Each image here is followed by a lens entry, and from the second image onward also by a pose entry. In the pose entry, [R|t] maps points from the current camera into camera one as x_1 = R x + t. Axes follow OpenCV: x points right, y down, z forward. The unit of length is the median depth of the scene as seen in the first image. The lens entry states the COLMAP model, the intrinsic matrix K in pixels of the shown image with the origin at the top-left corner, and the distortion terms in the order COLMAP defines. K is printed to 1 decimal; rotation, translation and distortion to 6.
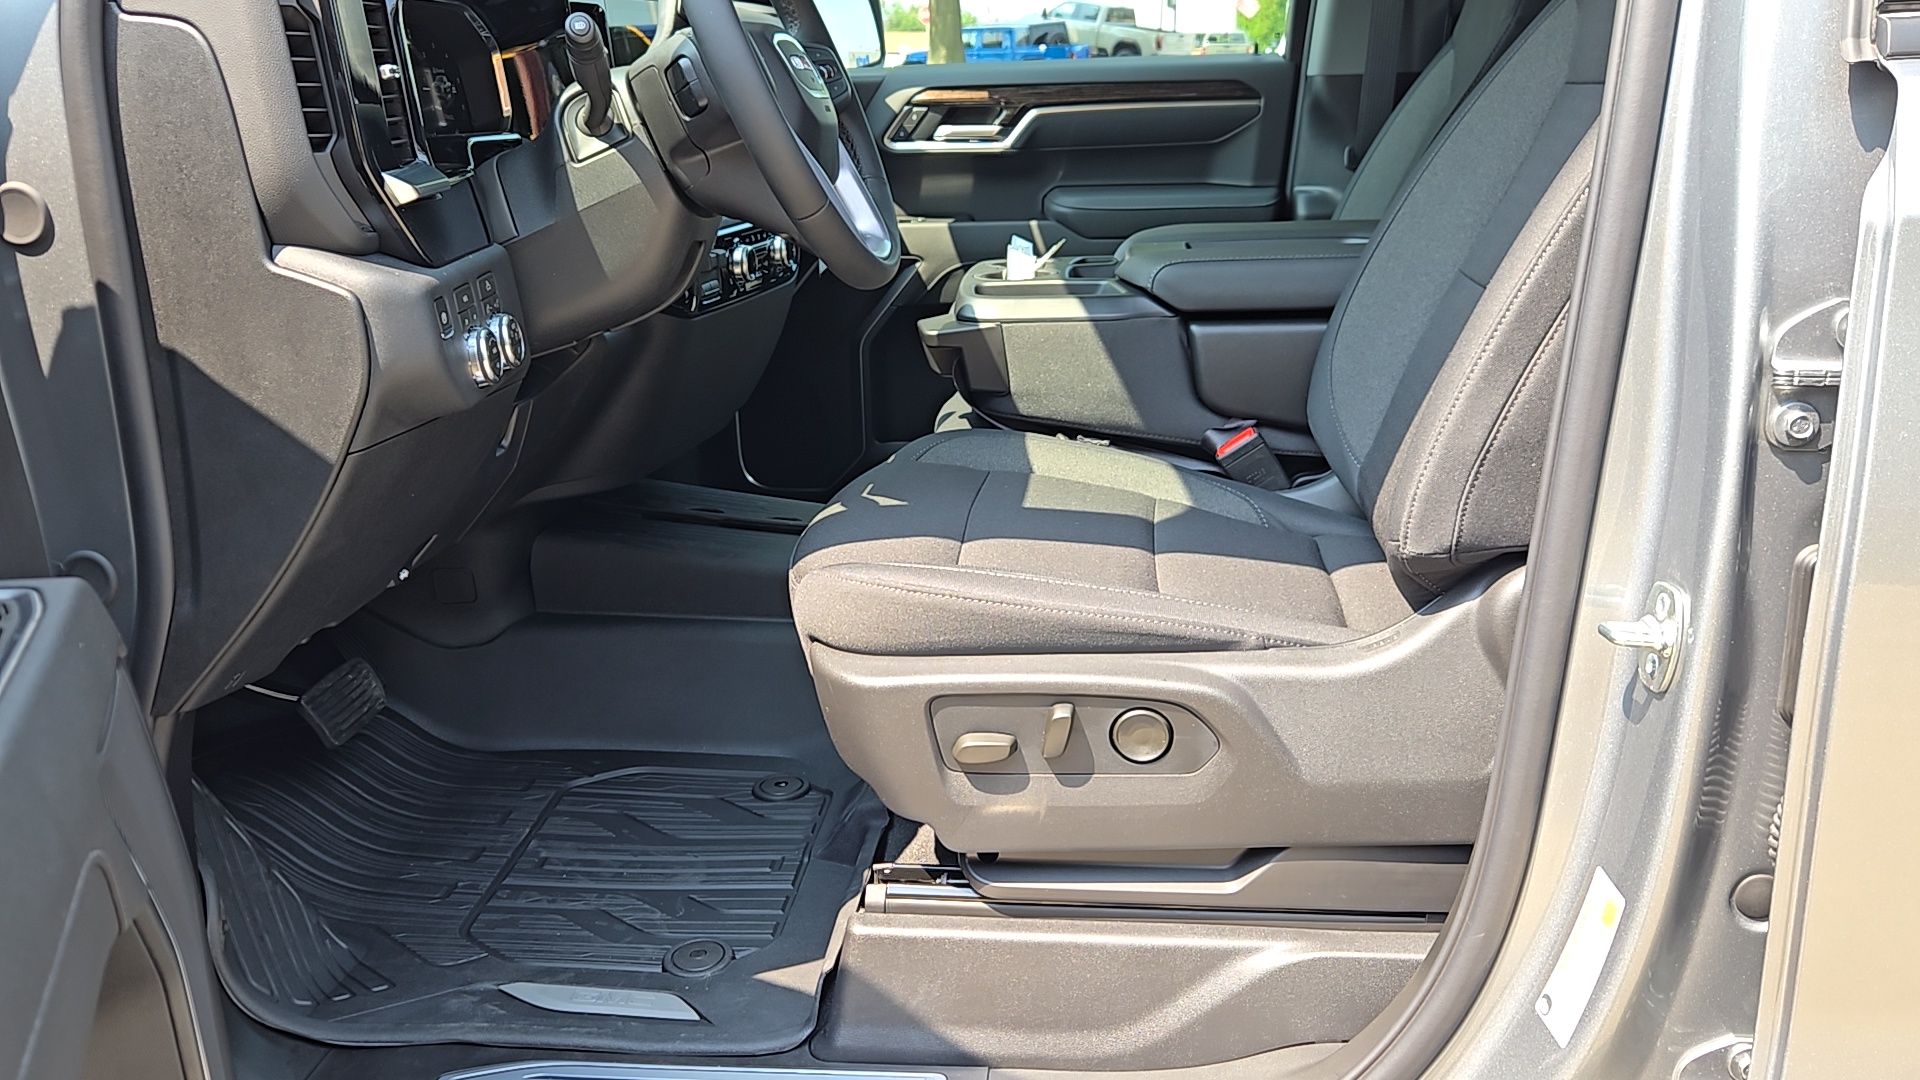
lens RADIAL K [[1596.6, 0, 953.3], [0, 1596.6, 533.8], [0, 0, 1]] dist [0.012881, -0.010273]
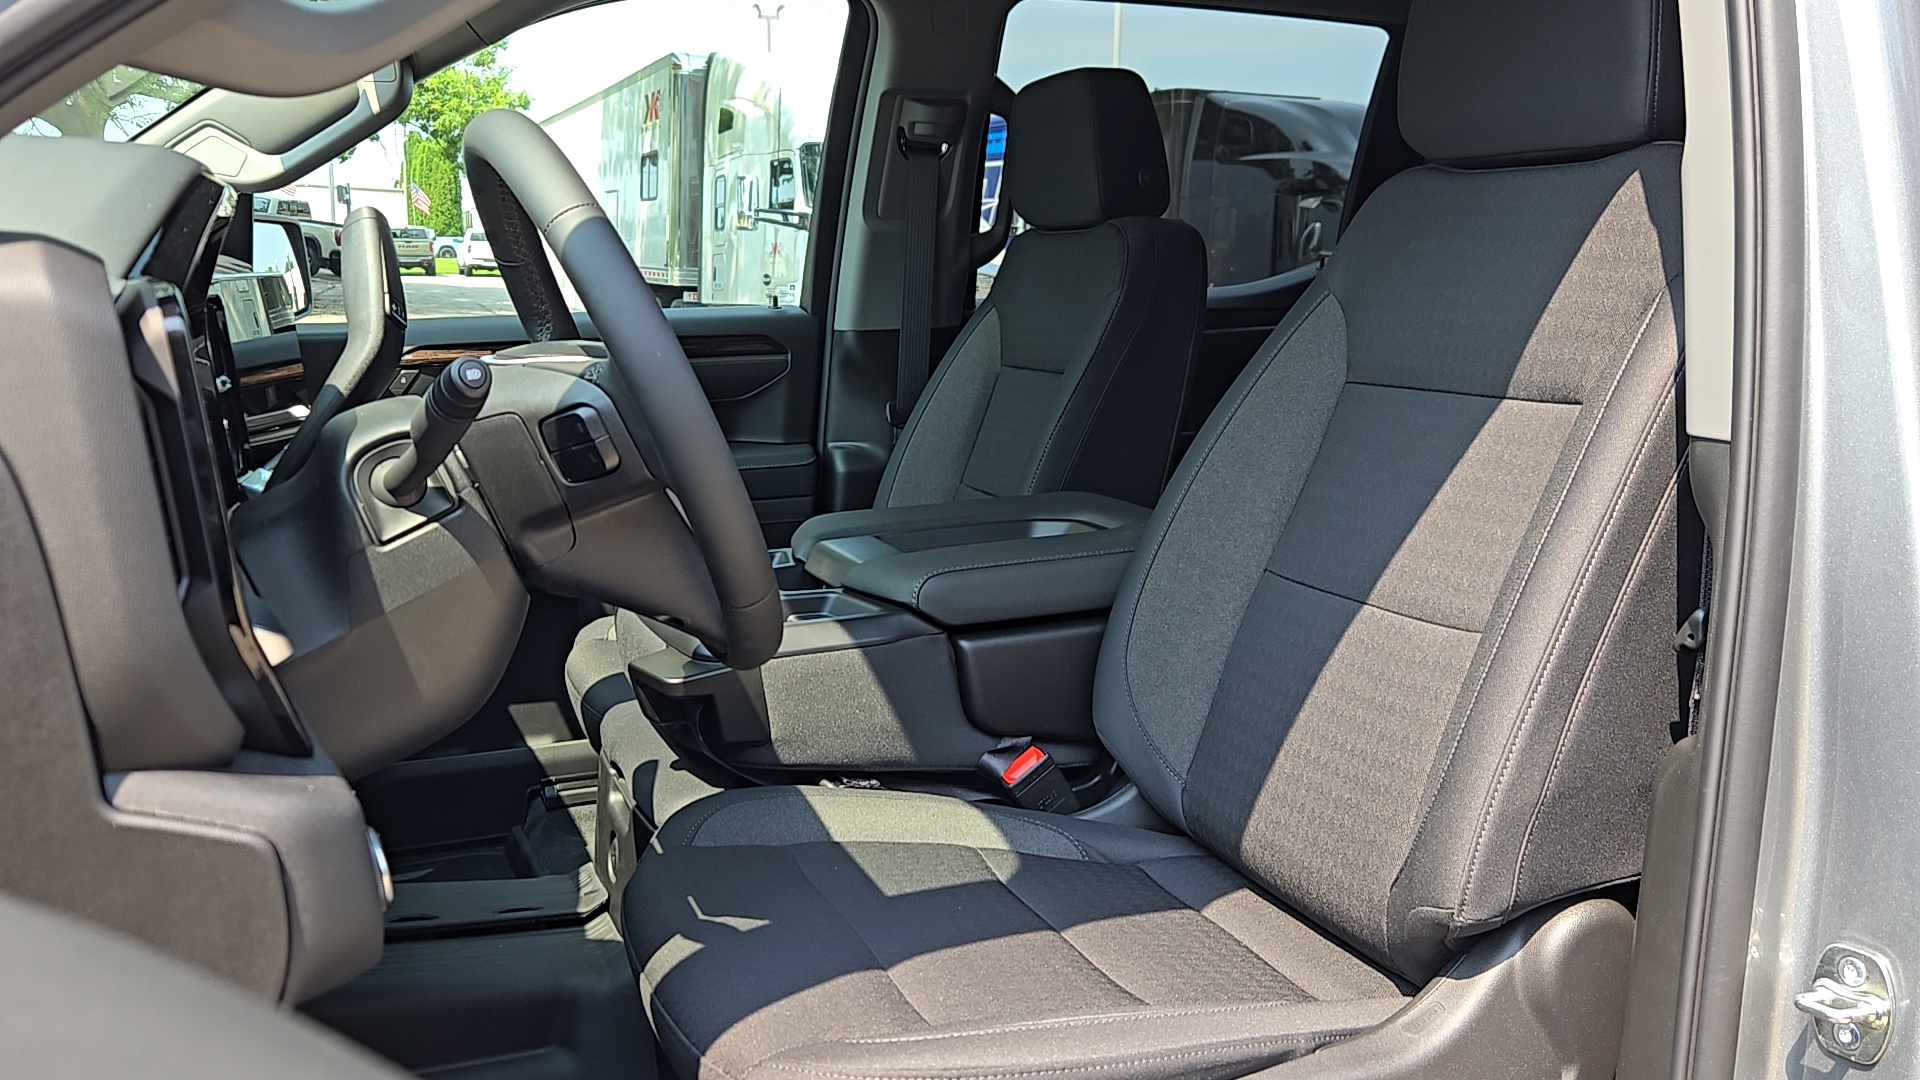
lens RADIAL K [[1596.6, 0, 953.3], [0, 1596.6, 533.8], [0, 0, 1]] dist [0.012881, -0.010273]
pose [[0.882790, -0.070342, 0.464471, -0.302367], [0.123575, 0.988676, -0.085140, -0.130289], [-0.453222, 0.132558, 0.881486, 0.236340]]
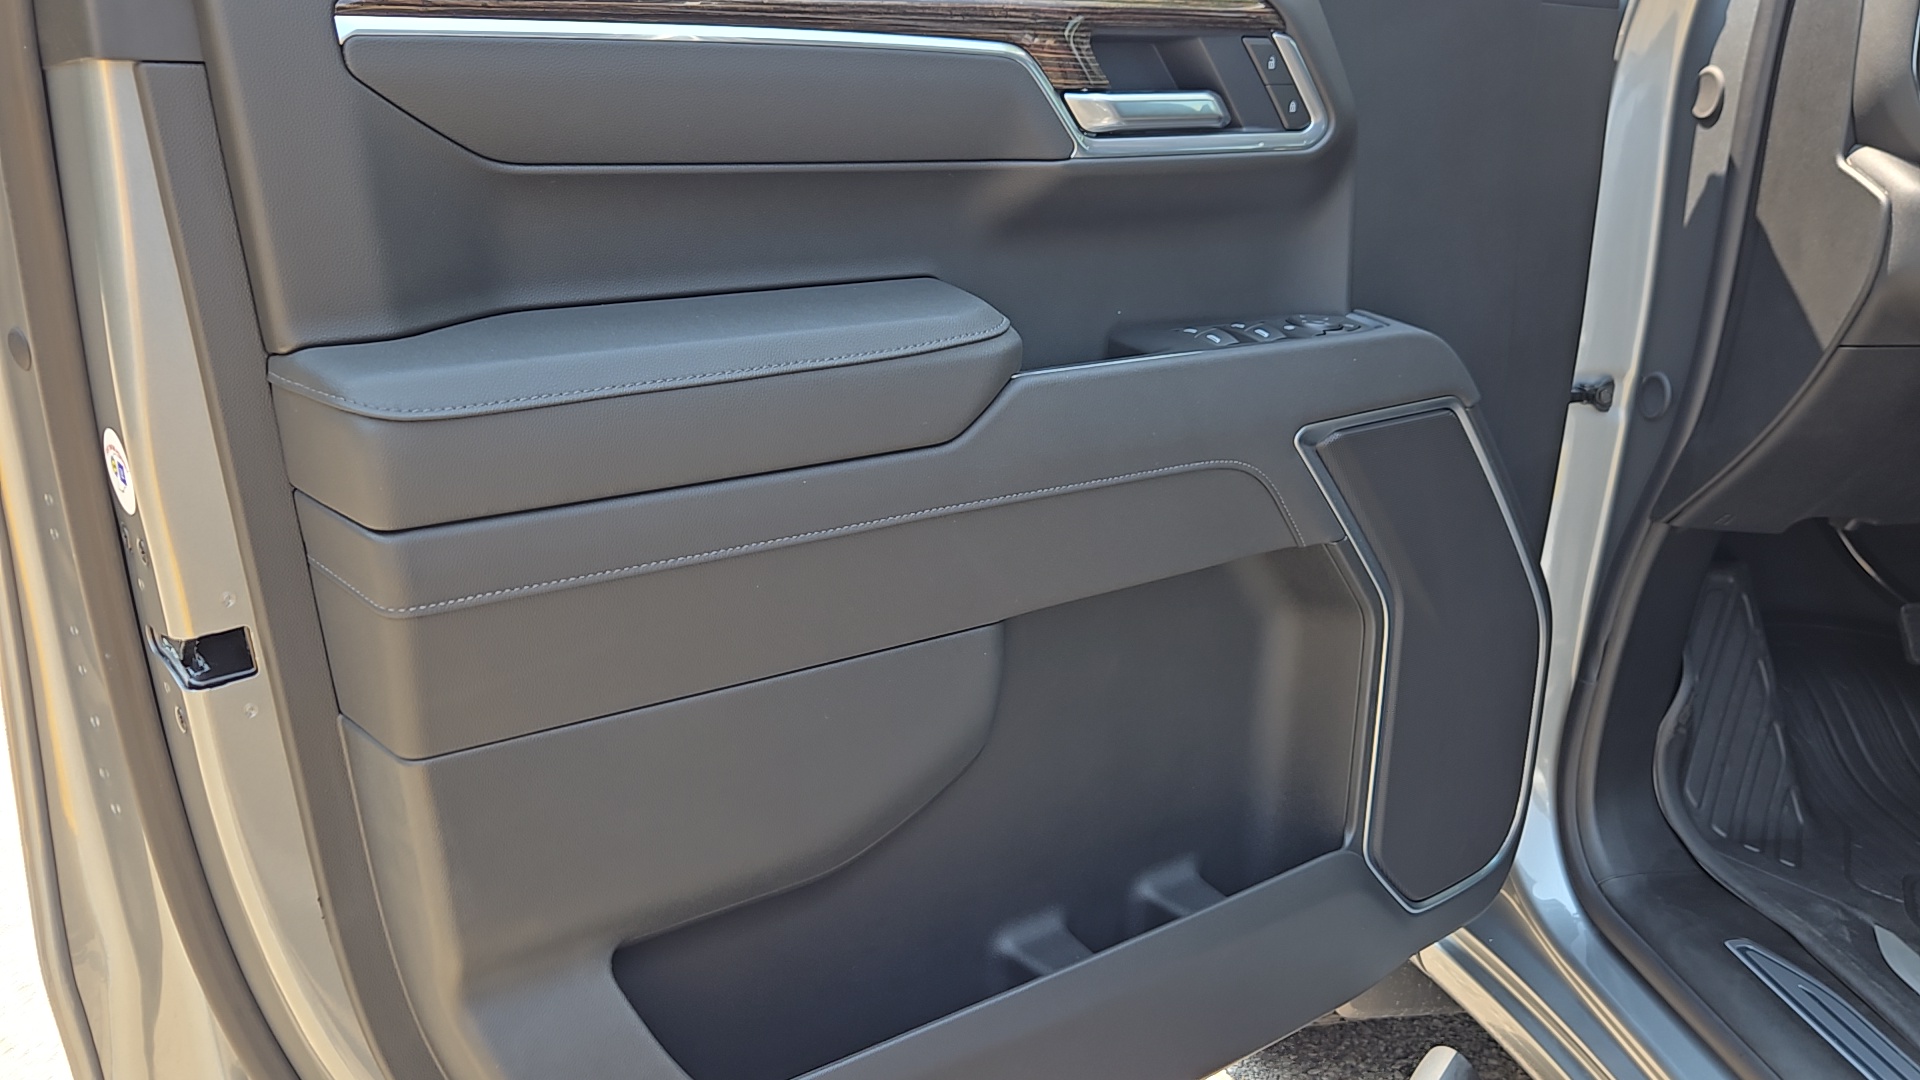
lens RADIAL K [[1584.9, 0, 945.6], [0, 1584.9, 542.2], [0, 0, 1]] dist [0.002260, -0.002103]
pose [[0.252949, 0.351667, -0.901303, 0.353990], [-0.294187, 0.915443, 0.274621, -0.033422], [0.921667, 0.195687, 0.335017, 0.086691]]
